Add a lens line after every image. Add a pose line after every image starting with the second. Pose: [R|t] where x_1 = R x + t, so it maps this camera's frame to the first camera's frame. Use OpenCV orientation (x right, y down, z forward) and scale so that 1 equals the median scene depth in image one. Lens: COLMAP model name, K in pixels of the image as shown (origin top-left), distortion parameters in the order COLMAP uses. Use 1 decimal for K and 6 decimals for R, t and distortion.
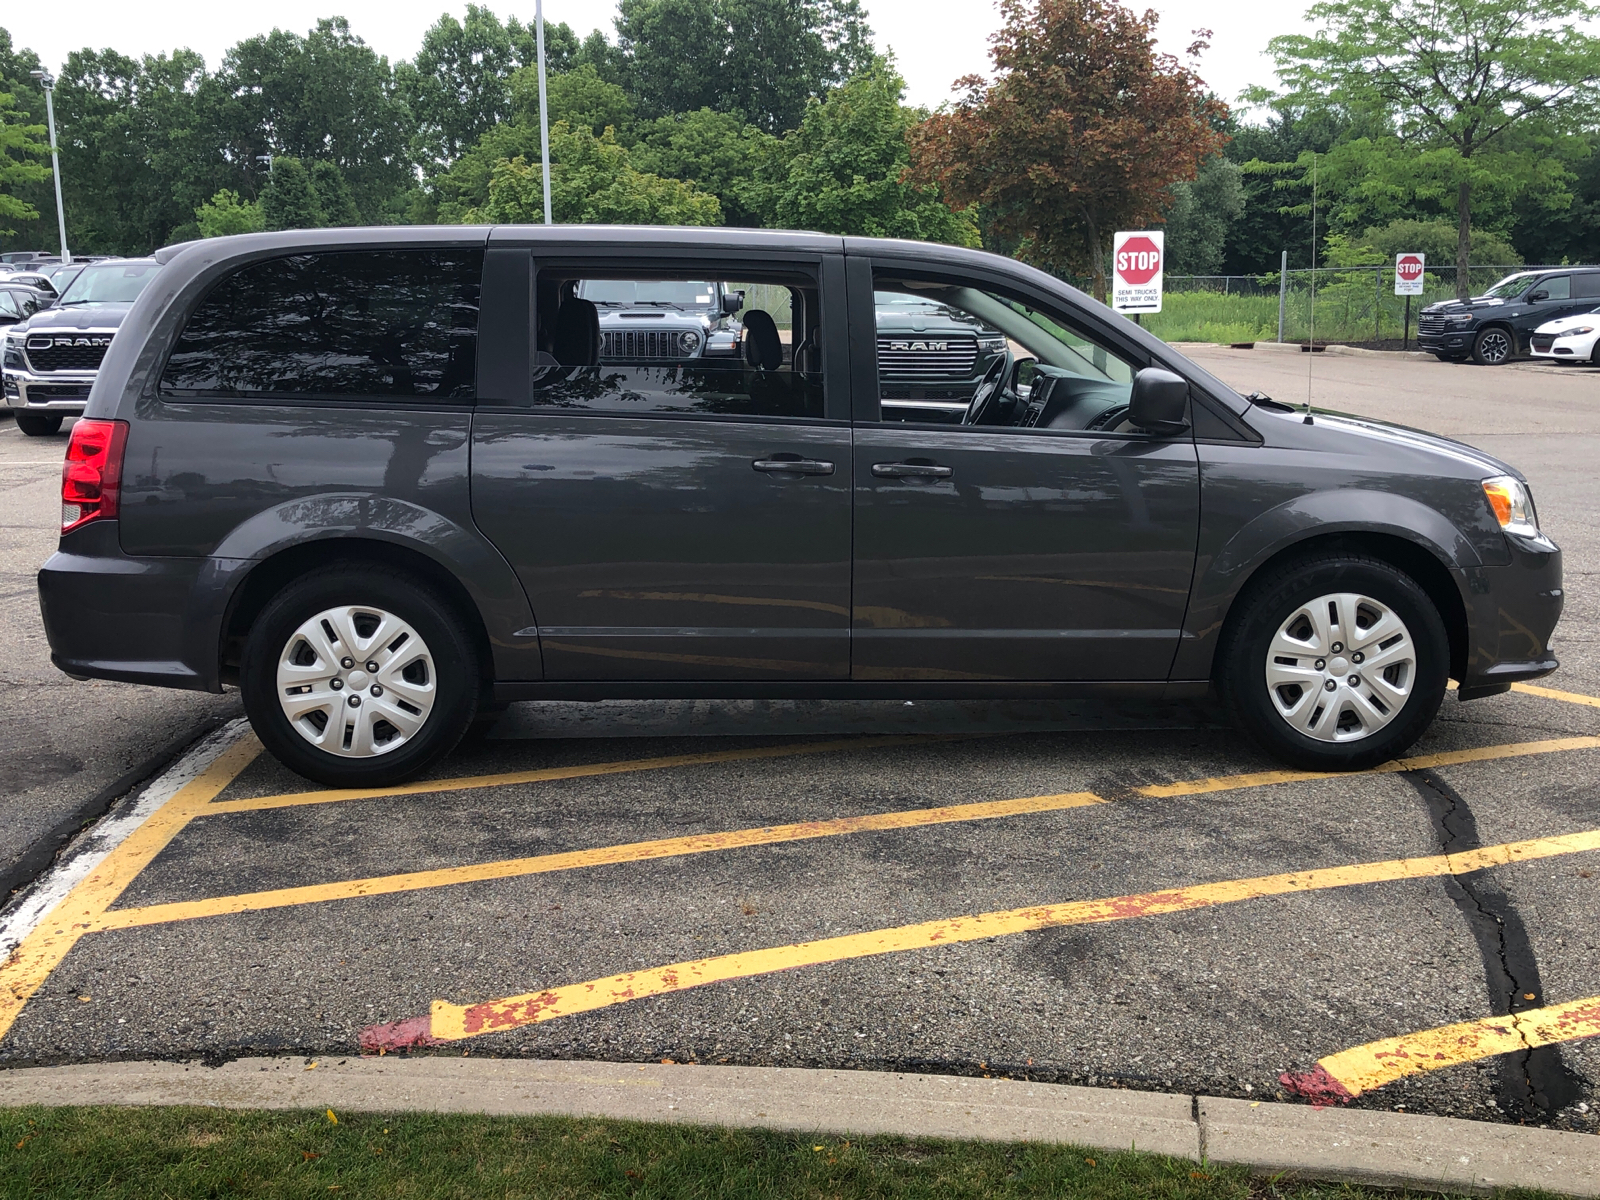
lens RADIAL K [[1693.4, 0, 796.9], [0, 1693.4, 565.9], [0, 0, 1]] dist [0.078458, -0.211814]
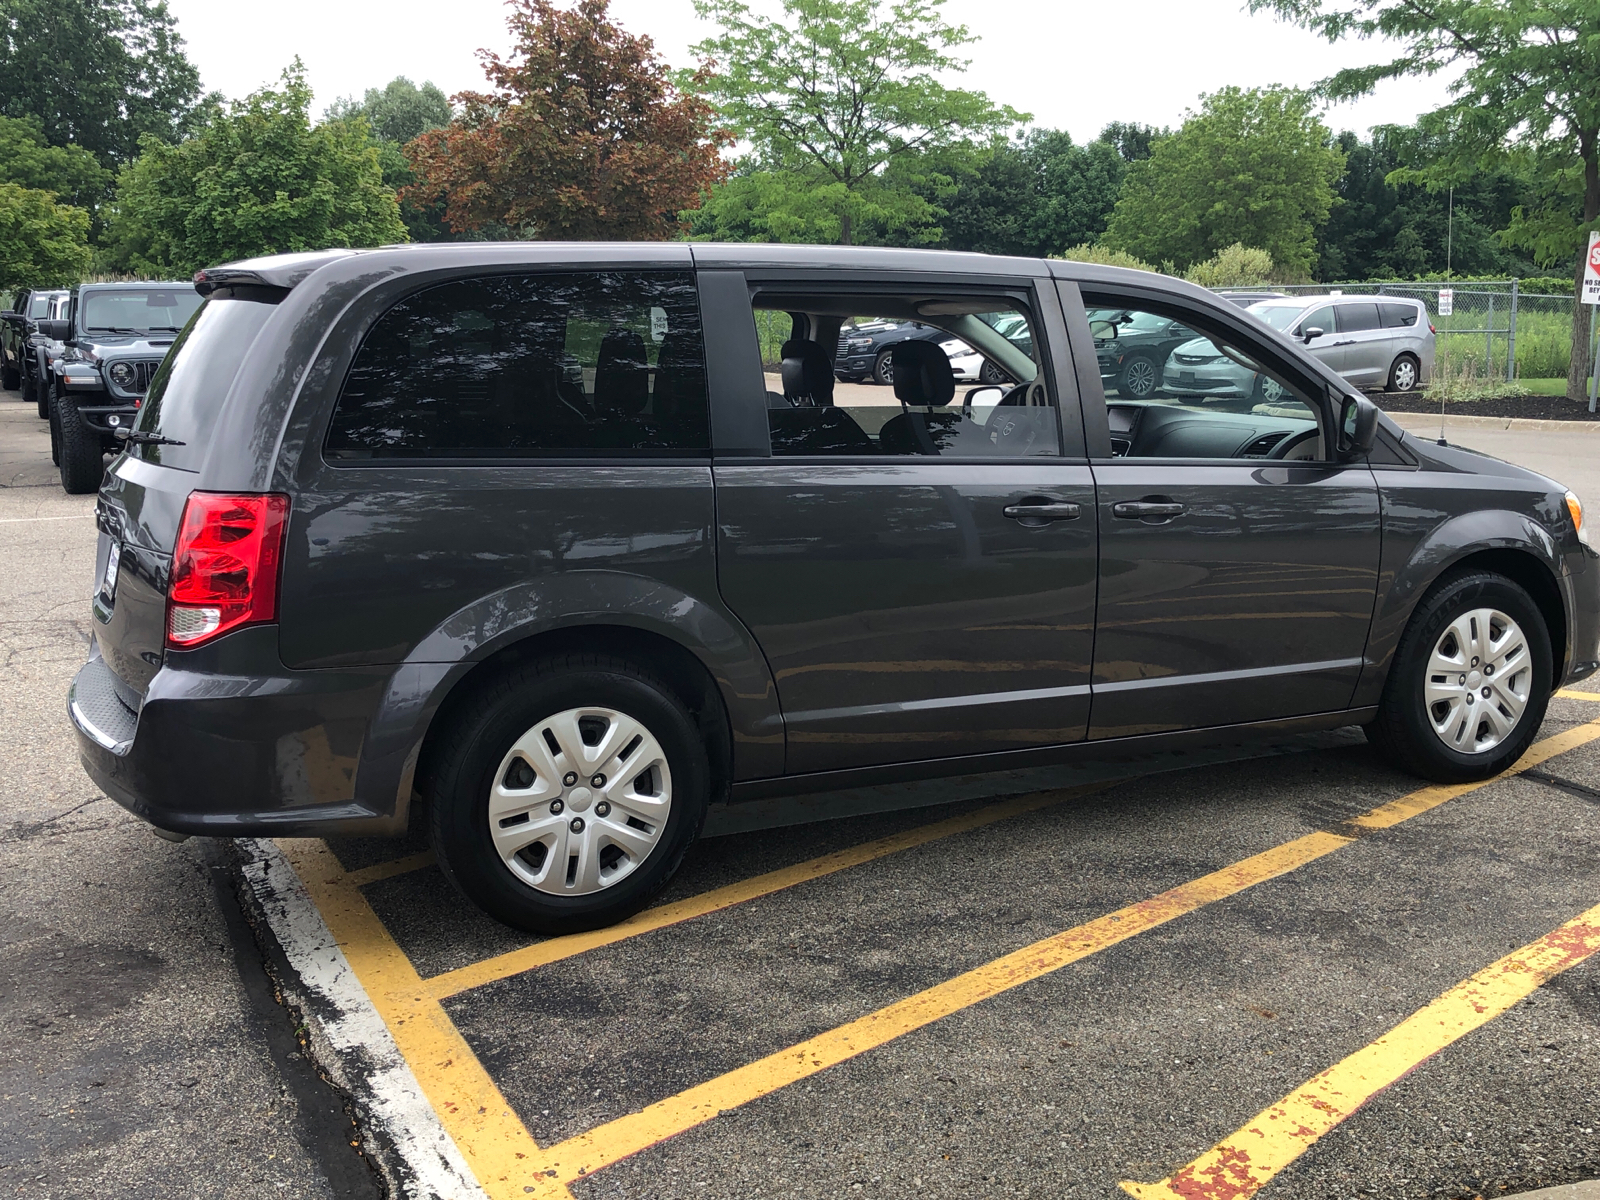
lens RADIAL K [[1693.4, 0, 796.9], [0, 1693.4, 565.9], [0, 0, 1]] dist [0.078458, -0.211814]
pose [[0.919427, -0.058865, 0.388829, -0.458395], [0.064270, 0.997932, -0.000895, -0.035488], [-0.387973, 0.025813, 0.921309, 0.206344]]
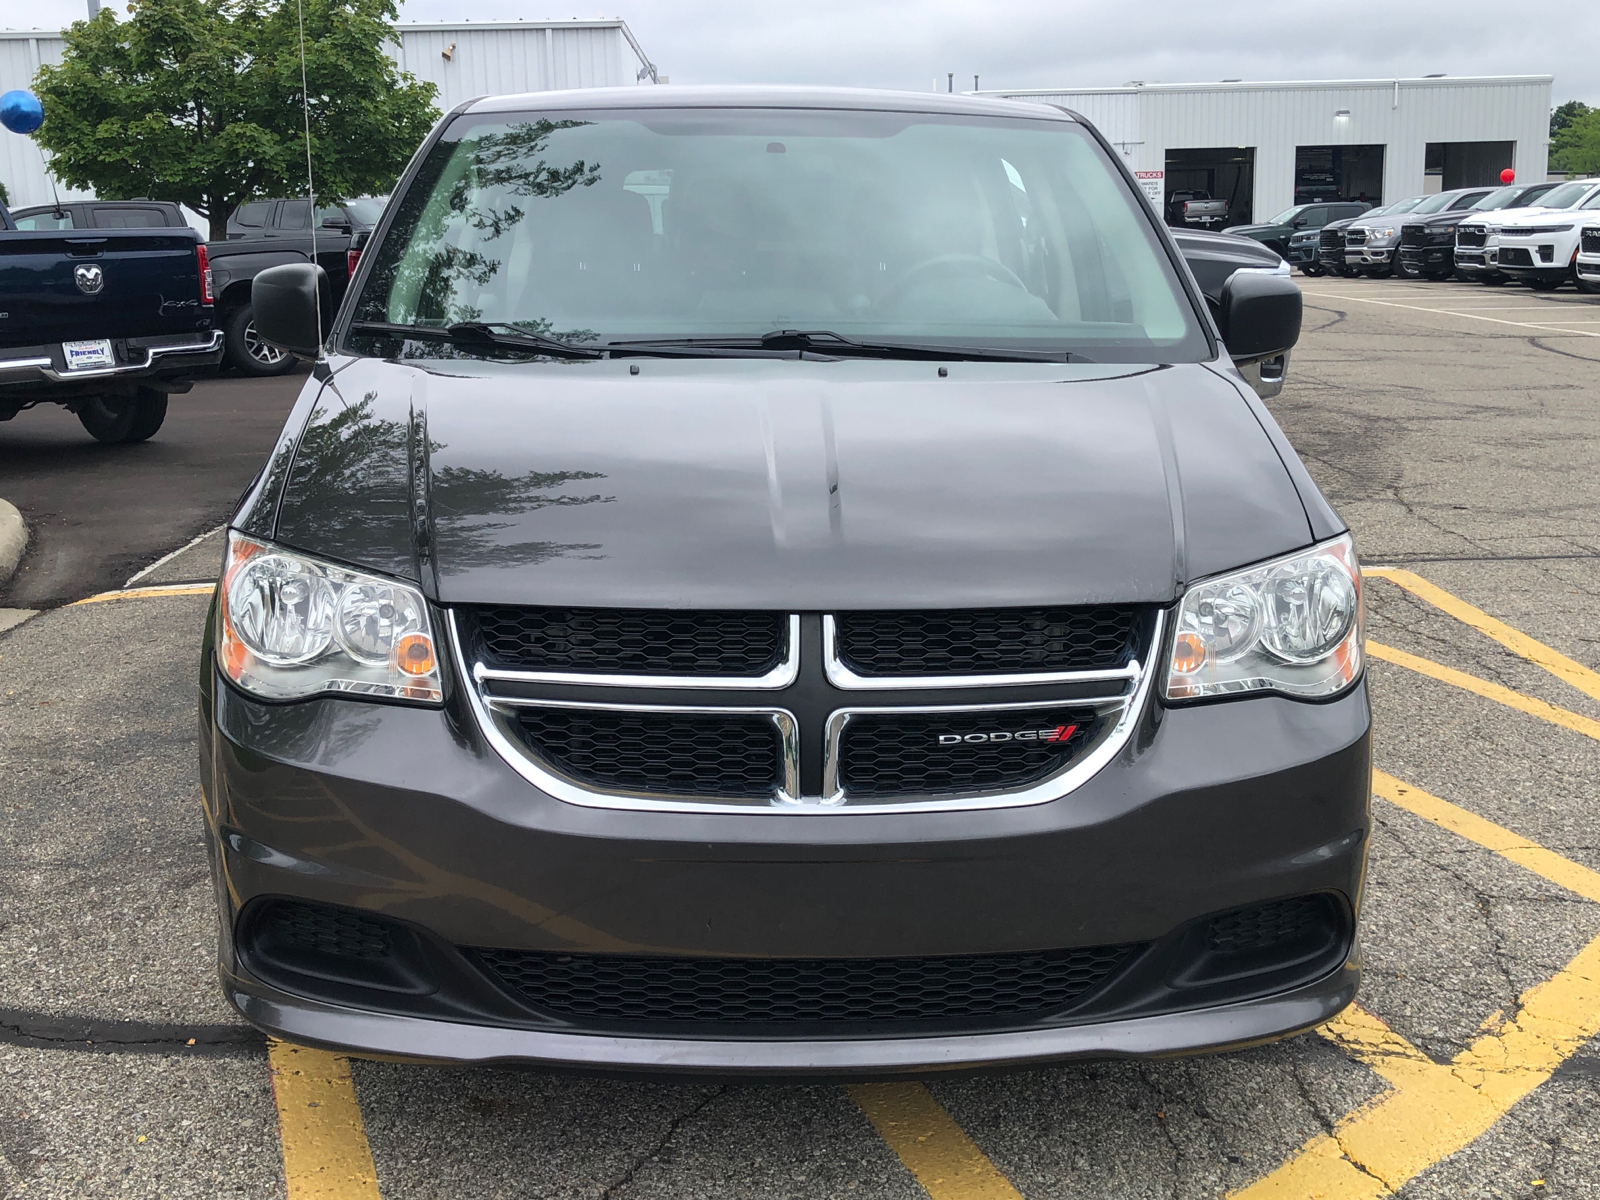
lens RADIAL K [[1712.4, 0, 799.4], [0, 1712.4, 559.4], [0, 0, 1]] dist [-0.007285, 0.033572]
pose [[-0.016087, 0.191594, -0.981342, 0.871340], [-0.148671, 0.970101, 0.191836, -0.157259], [0.988756, 0.148984, 0.012878, 1.158556]]
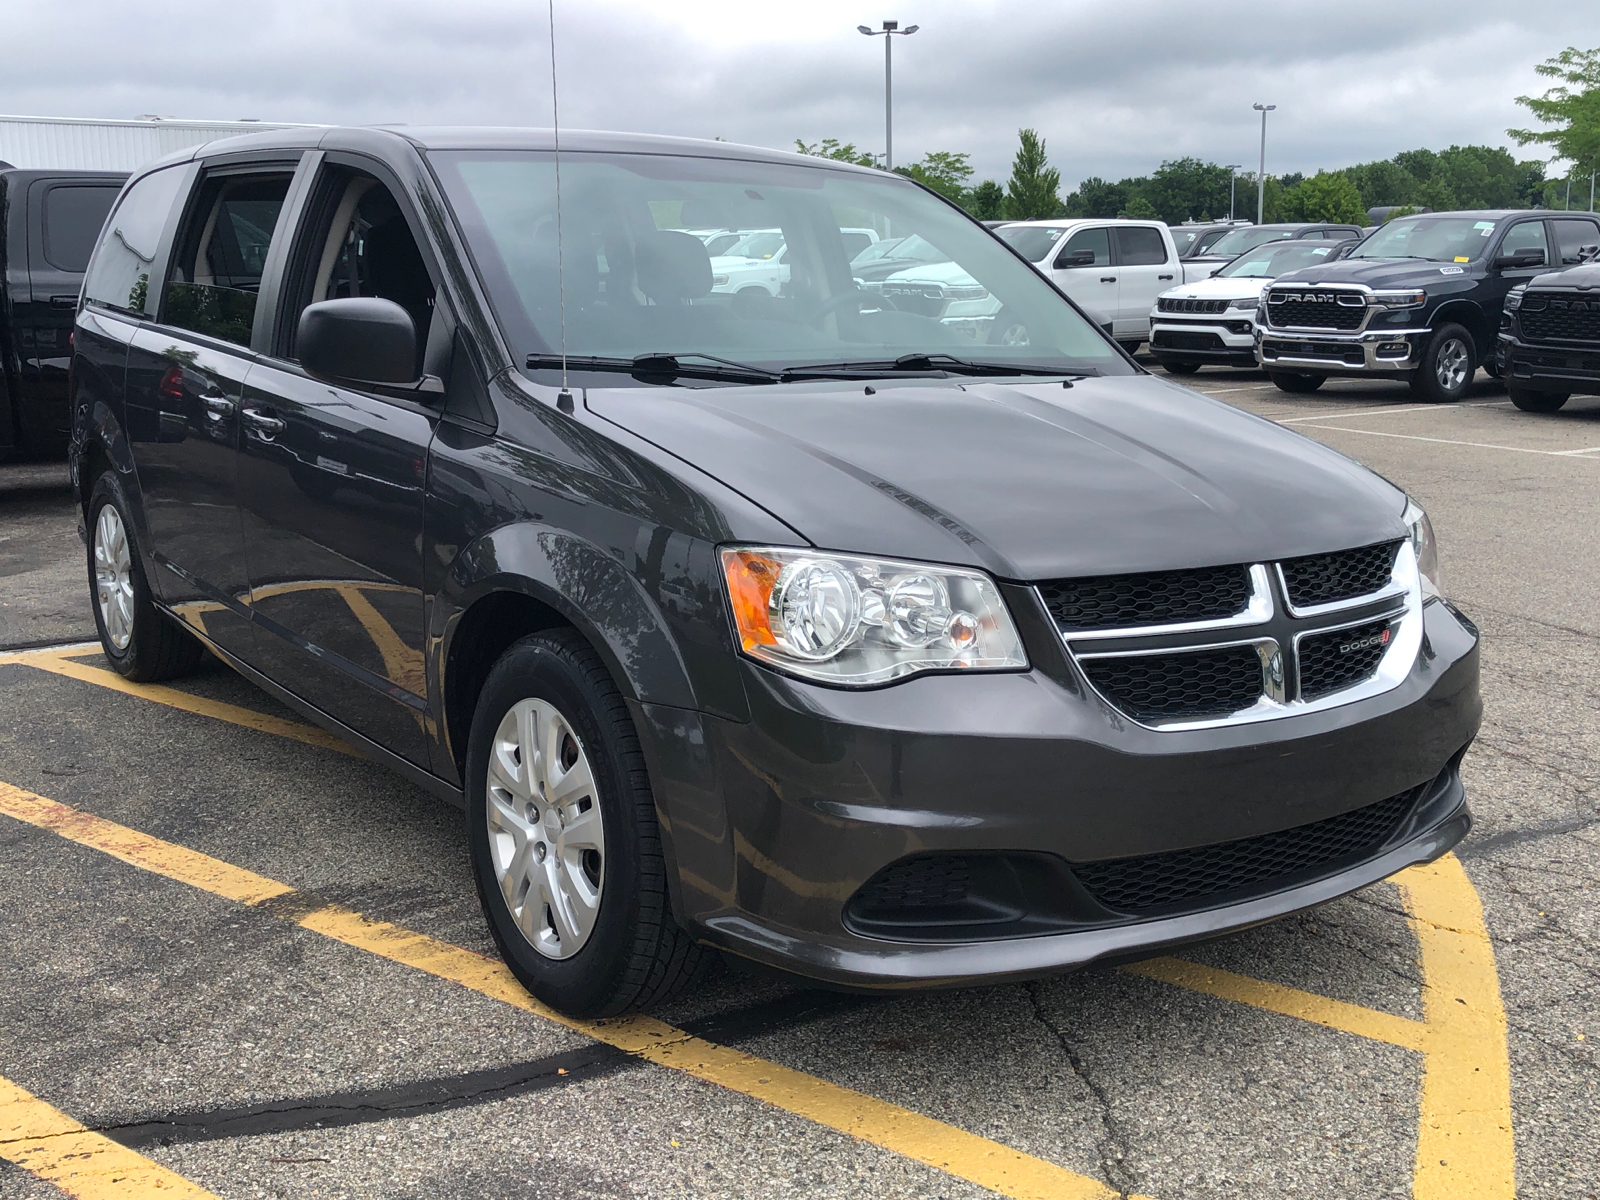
lens RADIAL K [[1693.4, 0, 796.9], [0, 1693.4, 565.9], [0, 0, 1]] dist [0.078458, -0.211814]
pose [[0.525941, 0.150165, -0.837160, 0.838774], [-0.135326, 0.986526, 0.091939, -0.093743], [0.839686, 0.064935, 0.539176, 0.755801]]
